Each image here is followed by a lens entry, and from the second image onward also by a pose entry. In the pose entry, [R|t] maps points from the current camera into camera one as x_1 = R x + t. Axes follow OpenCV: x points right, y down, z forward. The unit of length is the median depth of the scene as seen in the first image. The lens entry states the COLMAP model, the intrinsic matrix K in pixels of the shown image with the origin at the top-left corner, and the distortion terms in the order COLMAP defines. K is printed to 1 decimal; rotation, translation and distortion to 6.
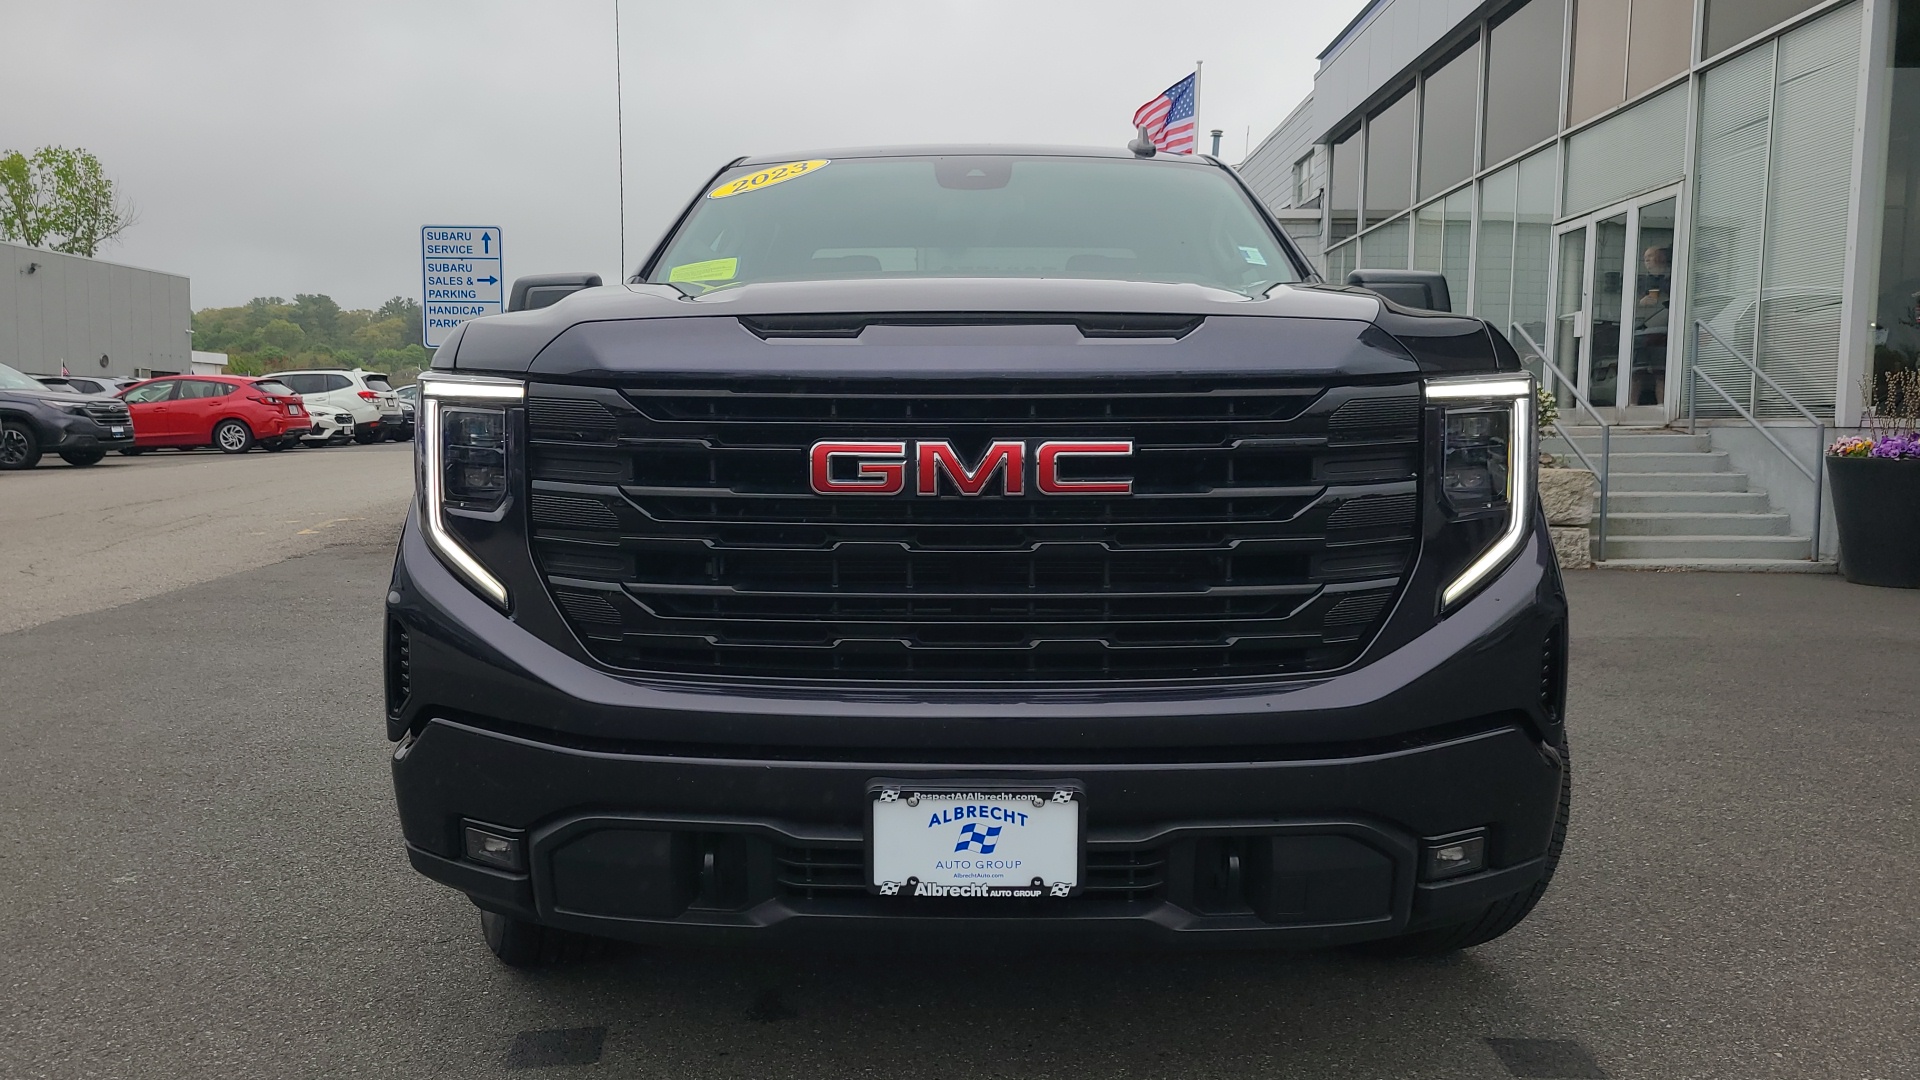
lens RADIAL K [[1503.2, 0, 935.5], [0, 1503.2, 511.3], [0, 0, 1]] dist [0.057672, -0.044937]
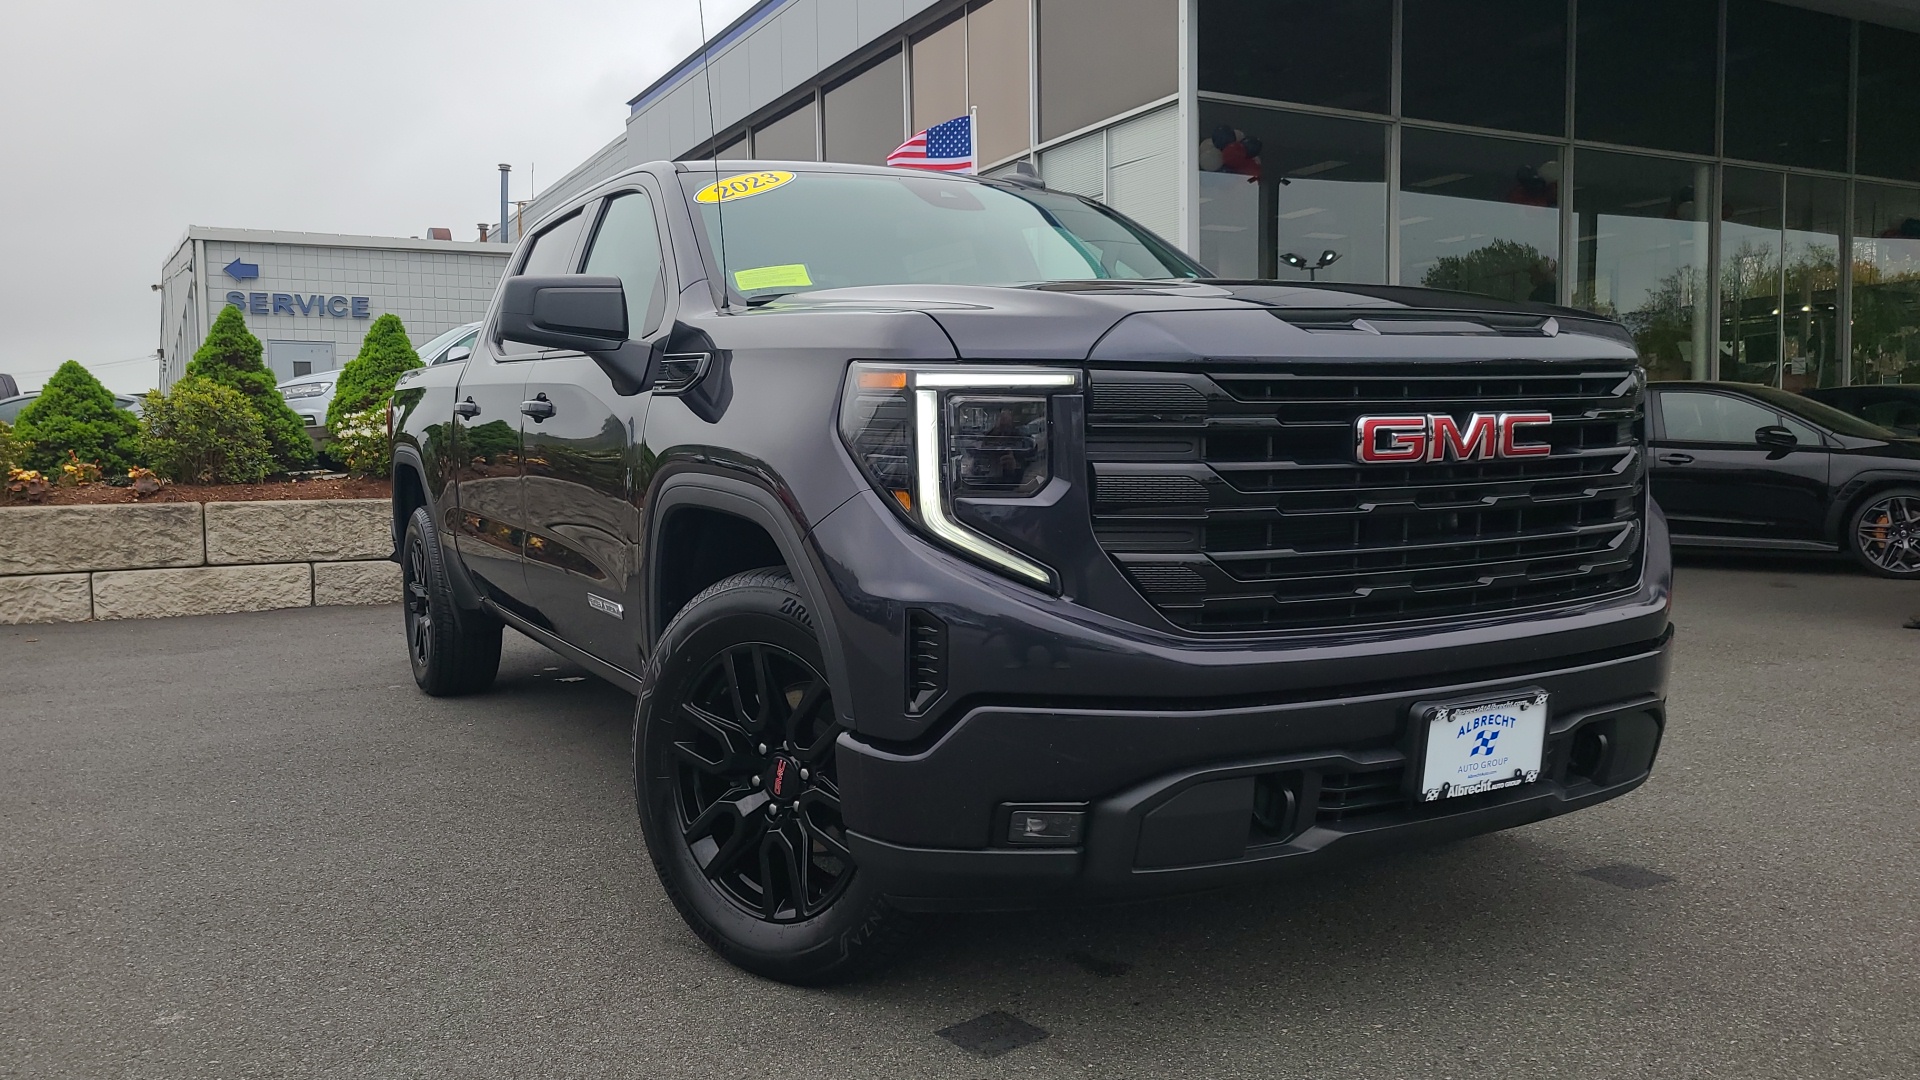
lens RADIAL K [[1494.0, 0, 954.2], [0, 1494.0, 522.5], [0, 0, 1]] dist [0.057862, -0.044577]
pose [[0.857198, -0.049471, 0.512606, -0.925713], [0.060648, 0.998146, -0.005089, 0.020589], [-0.511404, 0.035451, 0.858609, 0.171644]]
